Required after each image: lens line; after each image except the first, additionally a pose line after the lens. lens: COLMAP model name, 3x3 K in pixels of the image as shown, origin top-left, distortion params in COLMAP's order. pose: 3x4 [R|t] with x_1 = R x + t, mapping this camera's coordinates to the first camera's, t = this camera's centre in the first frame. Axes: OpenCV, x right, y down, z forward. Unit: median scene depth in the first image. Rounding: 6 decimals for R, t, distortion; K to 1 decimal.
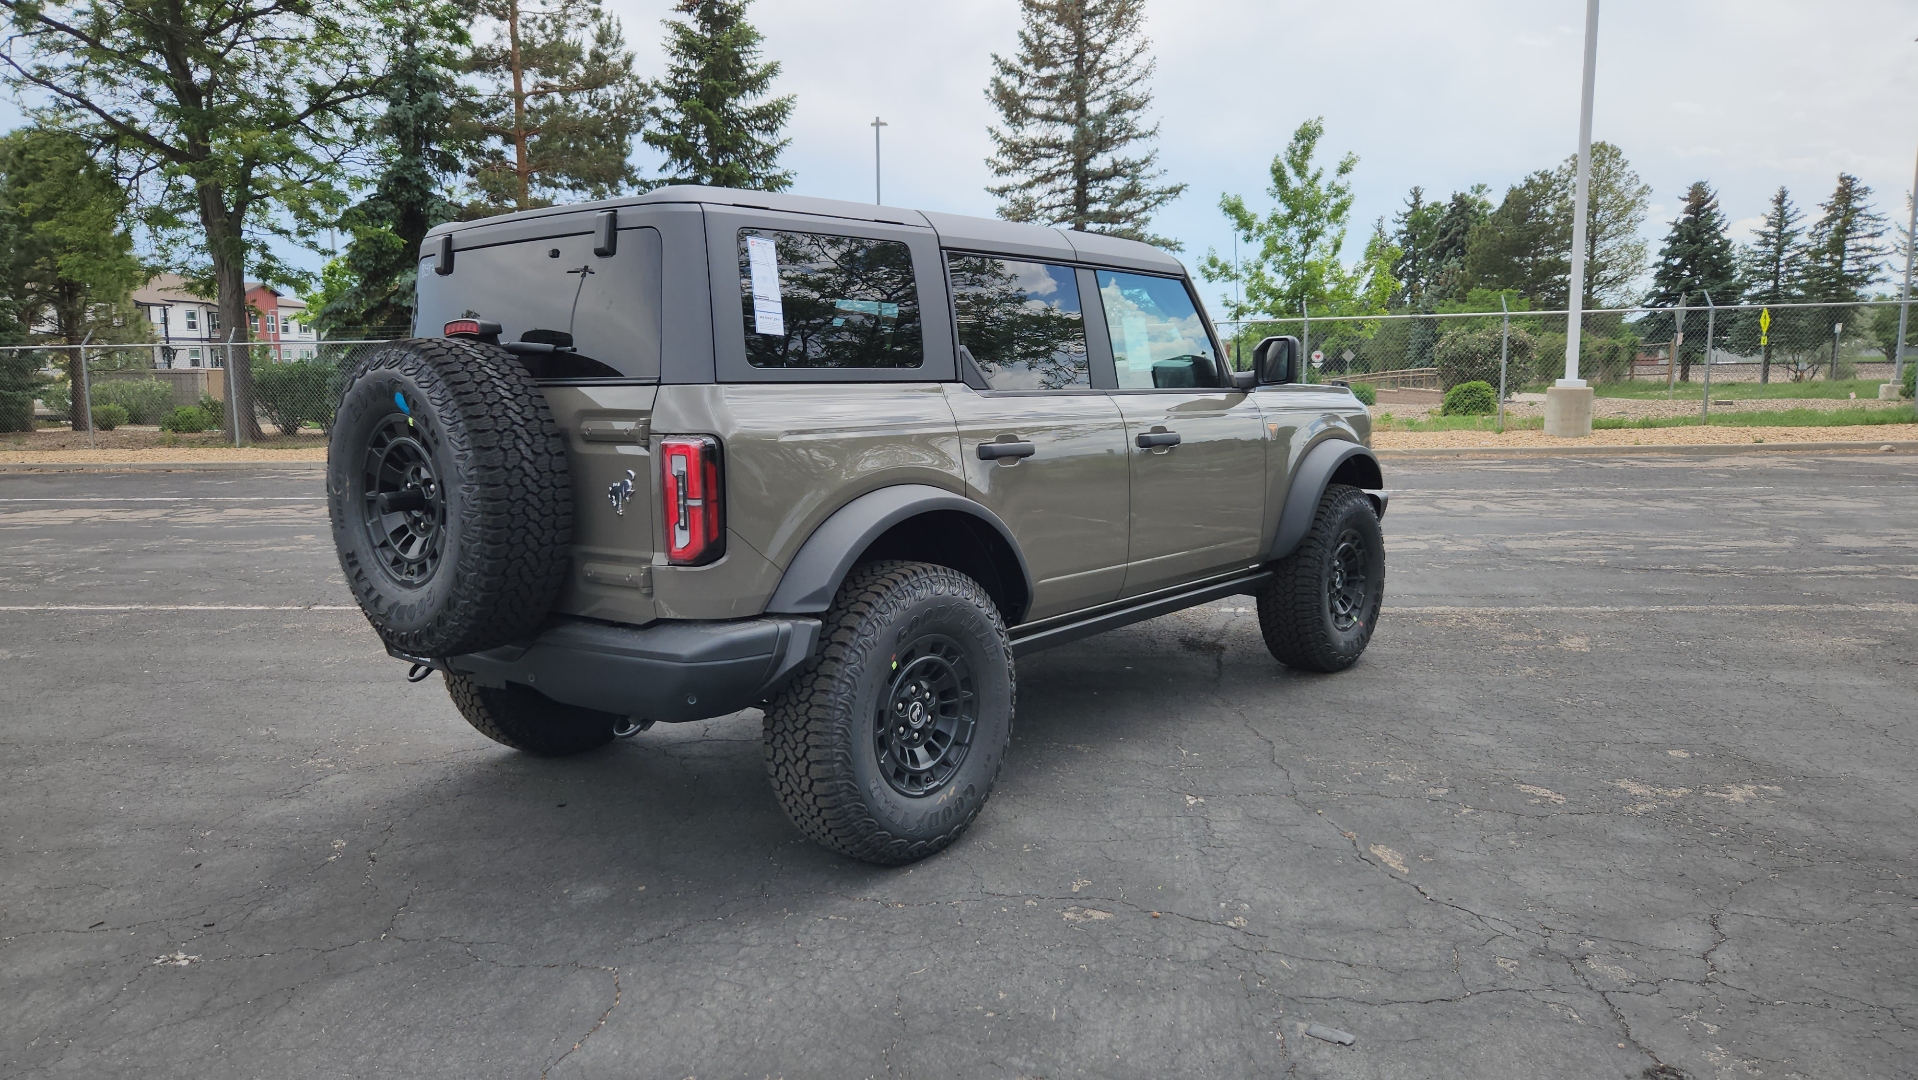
lens RADIAL K [[1284.8, 0, 916.0], [0, 1284.8, 526.9], [0, 0, 1]] dist [0.071724, -0.056198]
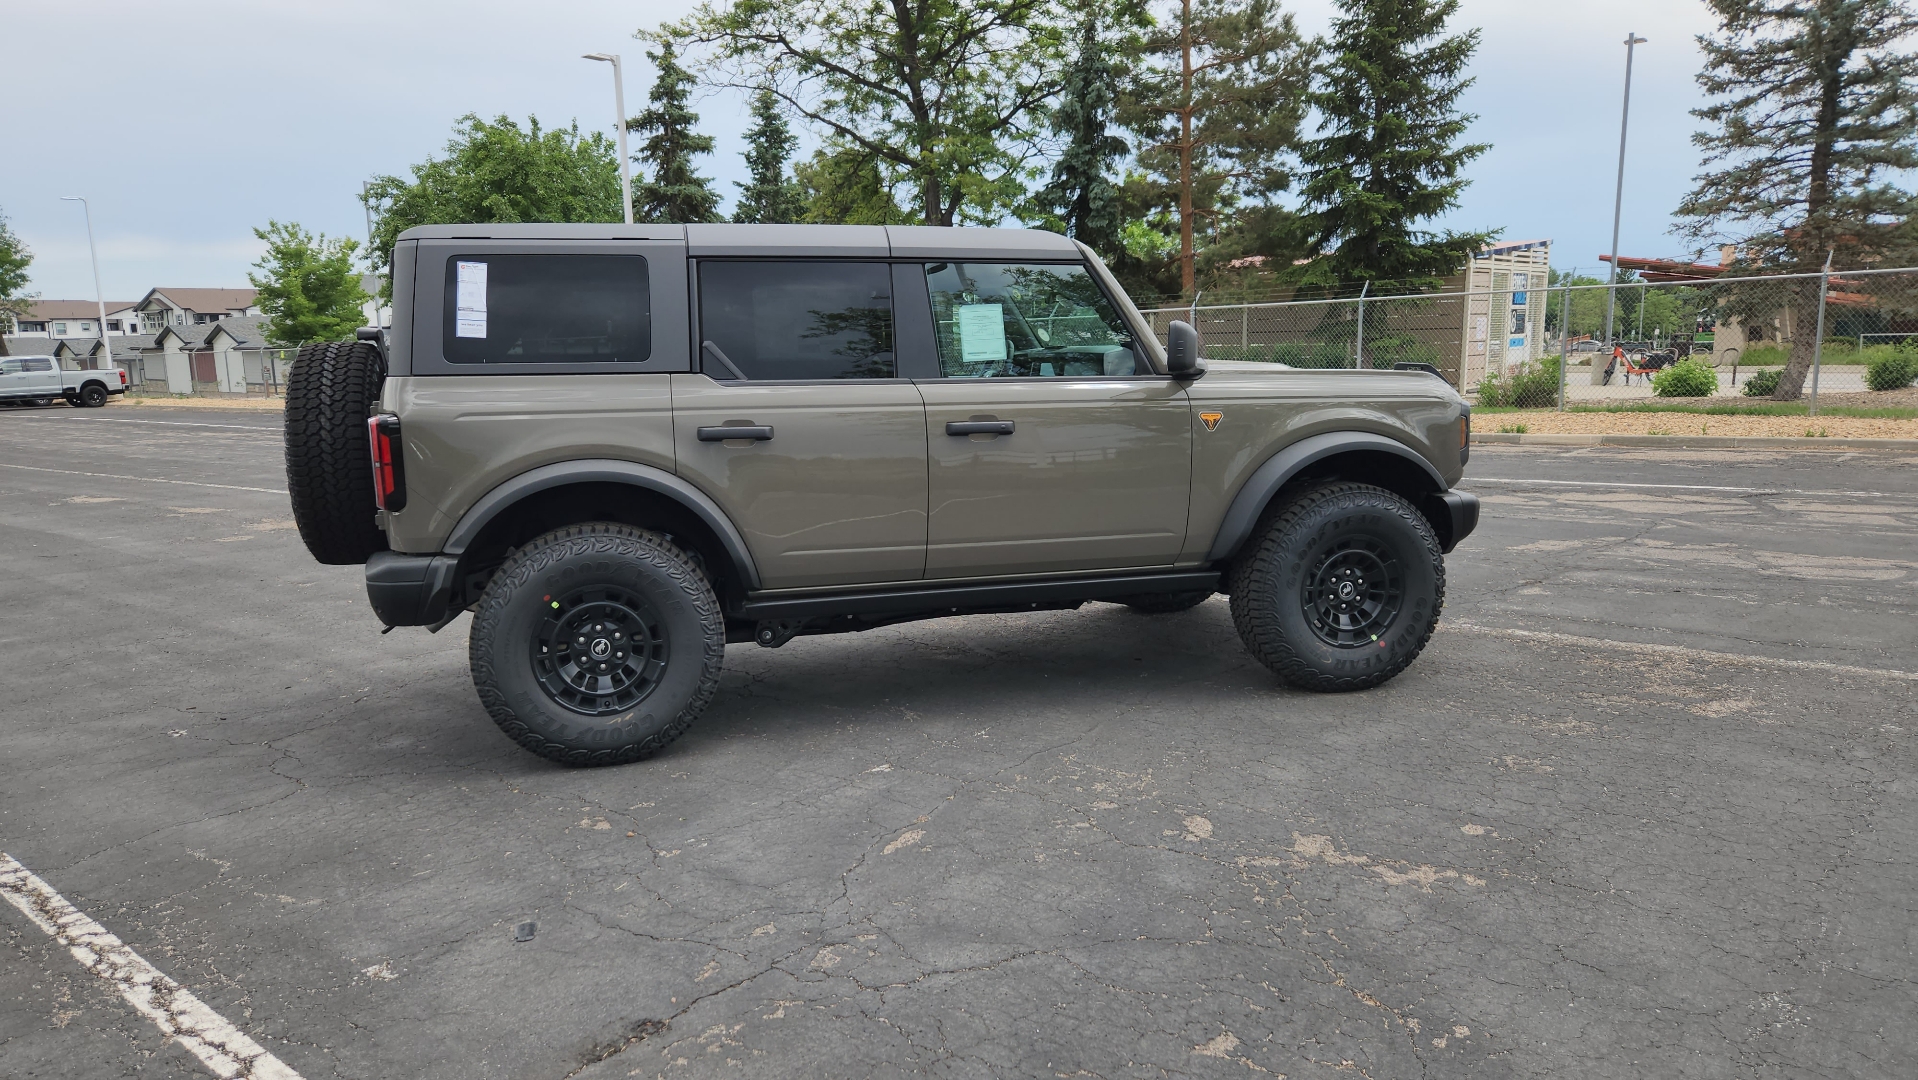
lens RADIAL K [[1283.7, 0, 926.0], [0, 1283.7, 545.1], [0, 0, 1]] dist [0.072803, -0.059470]
pose [[0.823790, 0.080627, -0.561132, 0.145572], [-0.057400, 0.996610, 0.058931, -0.006495], [0.563981, -0.016338, 0.825626, 0.026288]]
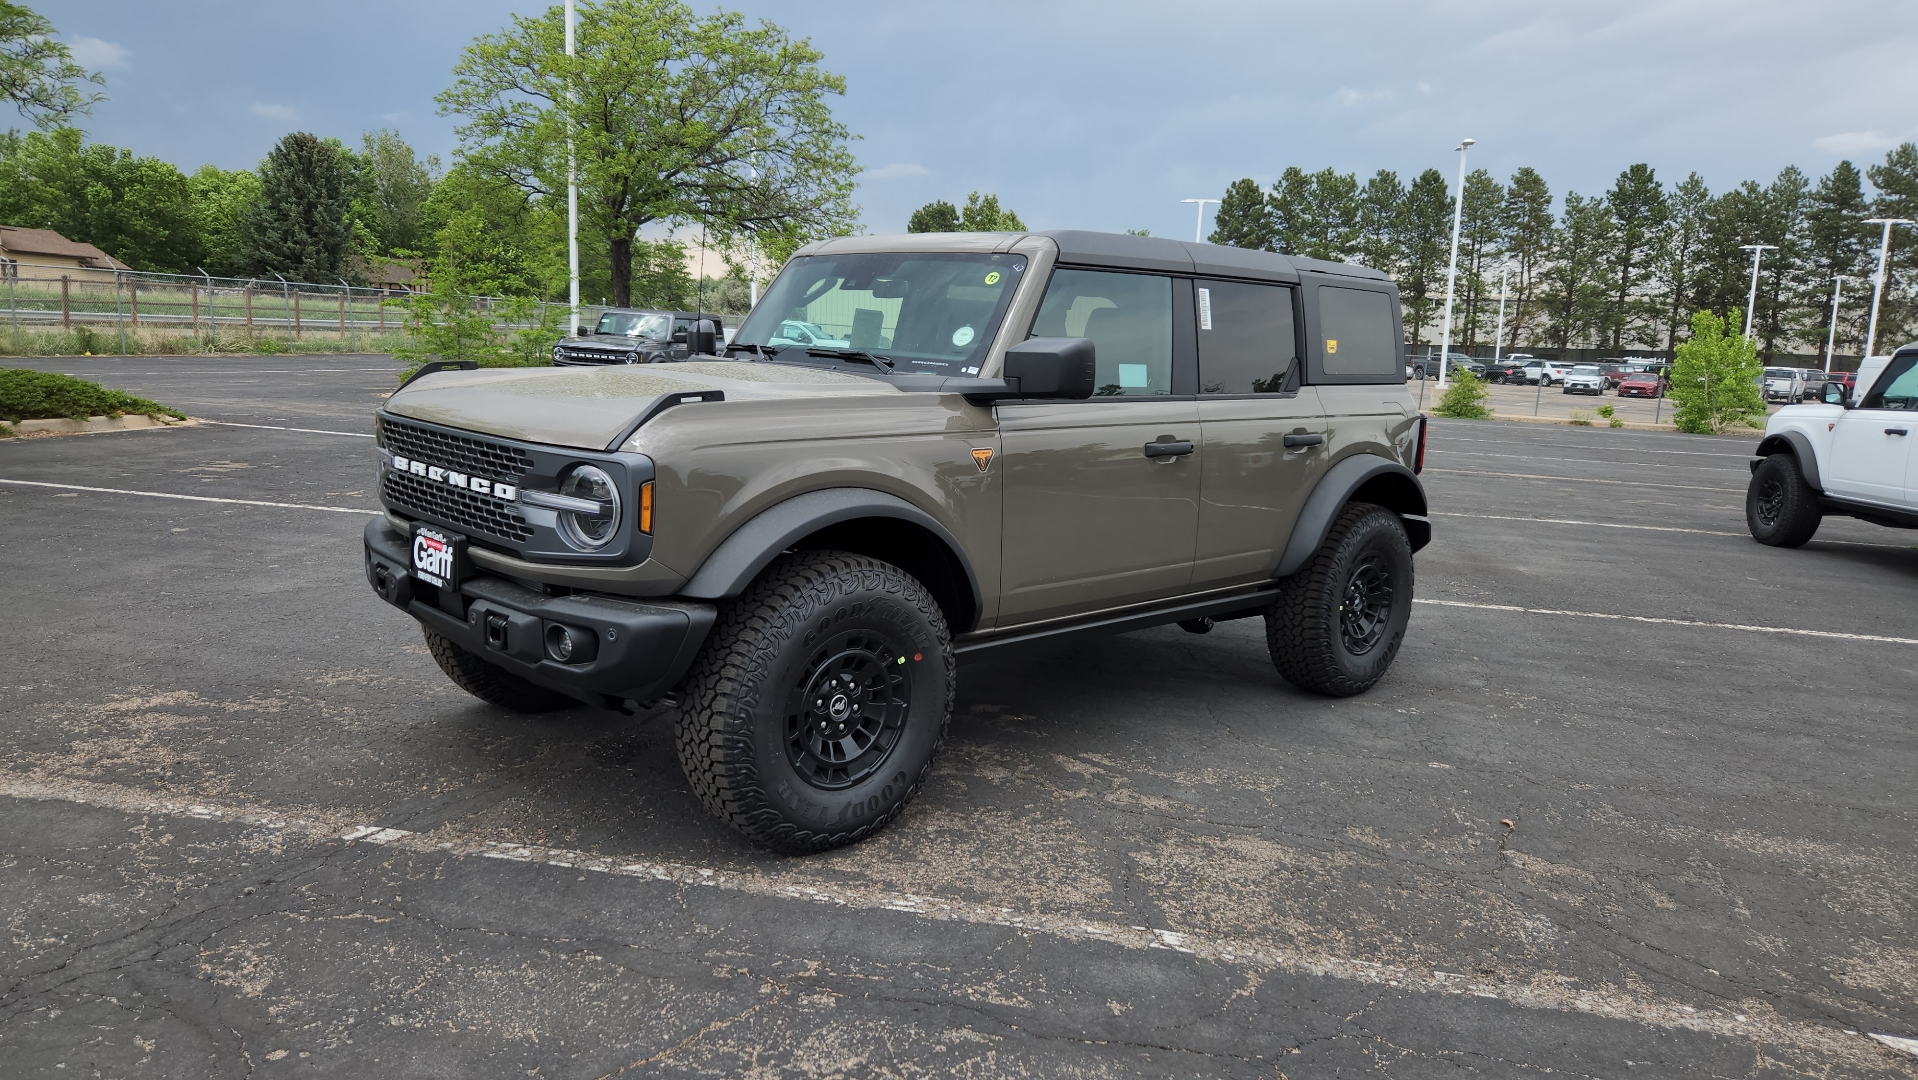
lens RADIAL K [[1282.8, 0, 924.7], [0, 1282.8, 534.6], [0, 0, 1]] dist [0.070086, -0.053447]
pose [[-0.994113, -0.045347, 0.098406, -0.002303], [-0.017718, 0.964018, 0.265246, -0.056502], [-0.106893, 0.261941, -0.959146, 0.441898]]
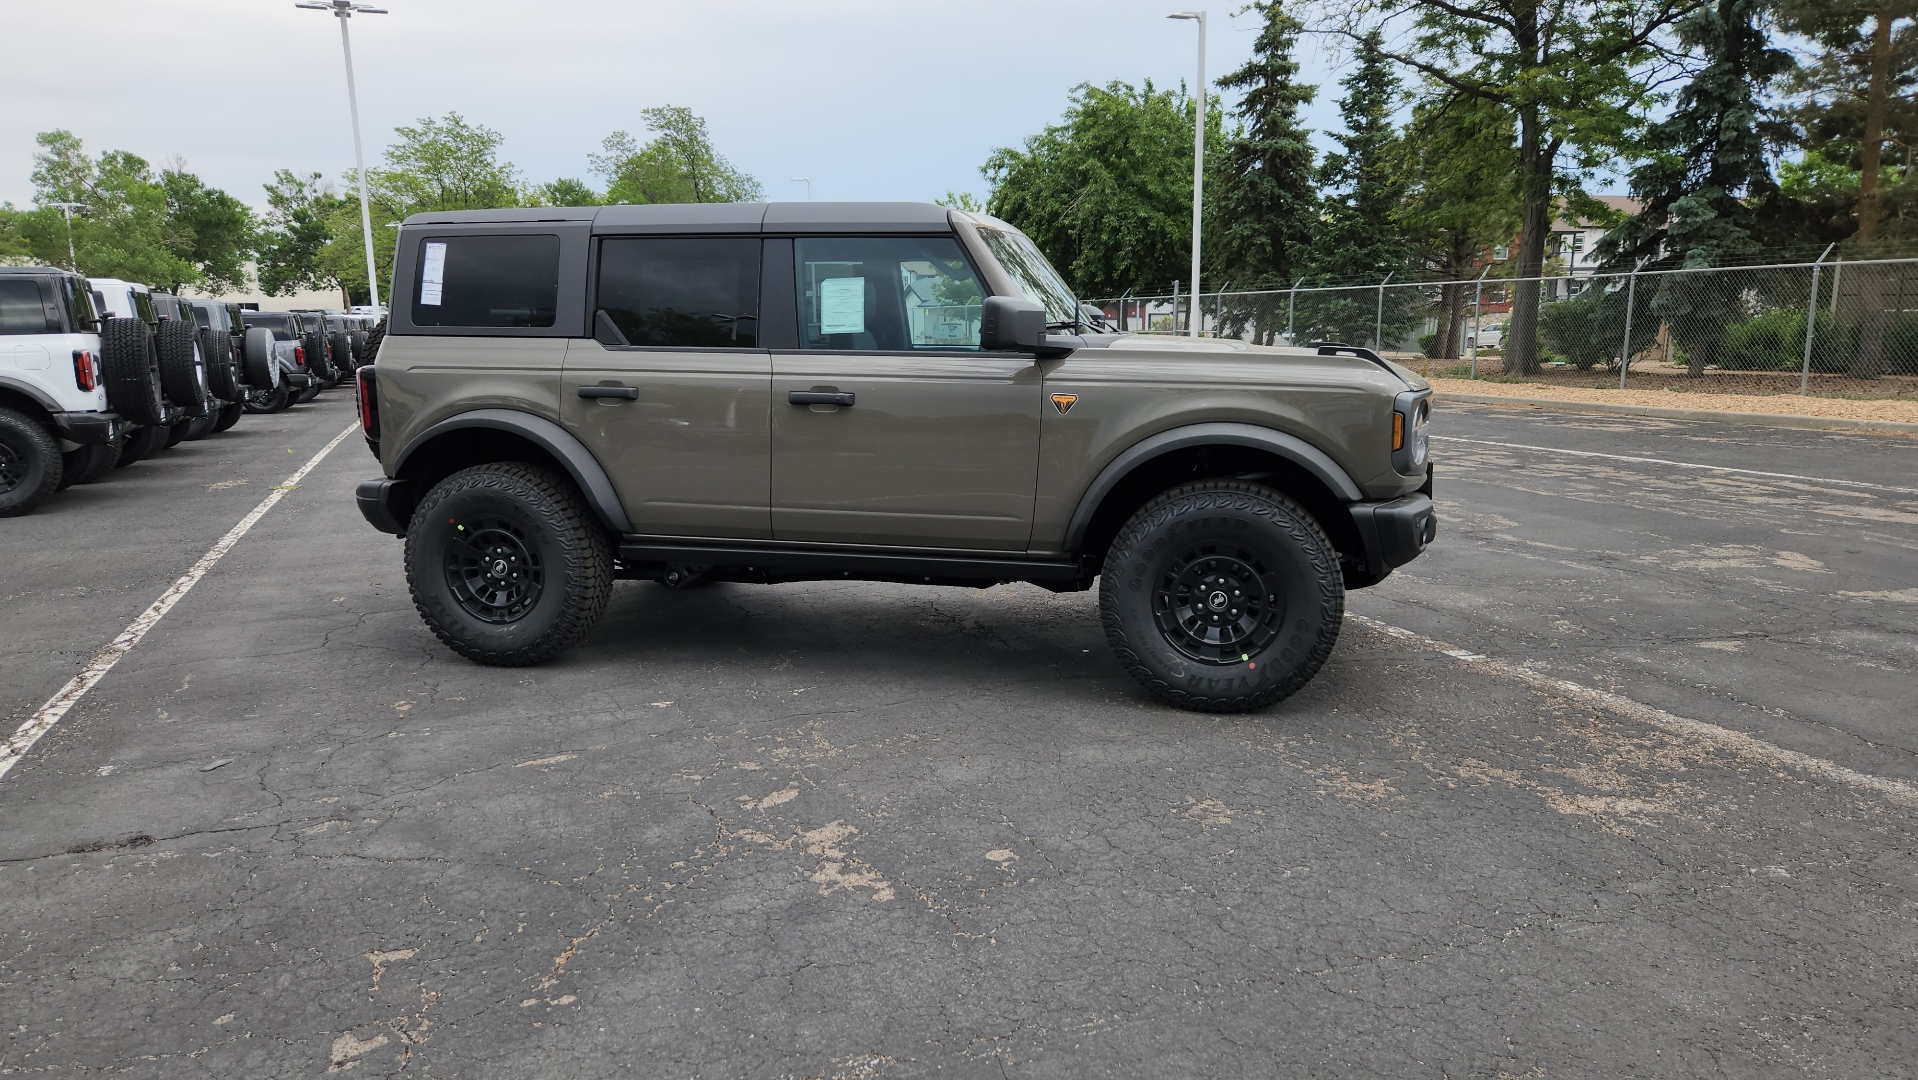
lens RADIAL K [[1285.2, 0, 930.9], [0, 1285.2, 551.4], [0, 0, 1]] dist [0.071020, -0.055183]
pose [[0.441583, 0.170782, -0.880817, 0.234547], [-0.107333, 0.984722, 0.137118, -0.019674], [0.890777, 0.033992, 0.453167, 0.120609]]
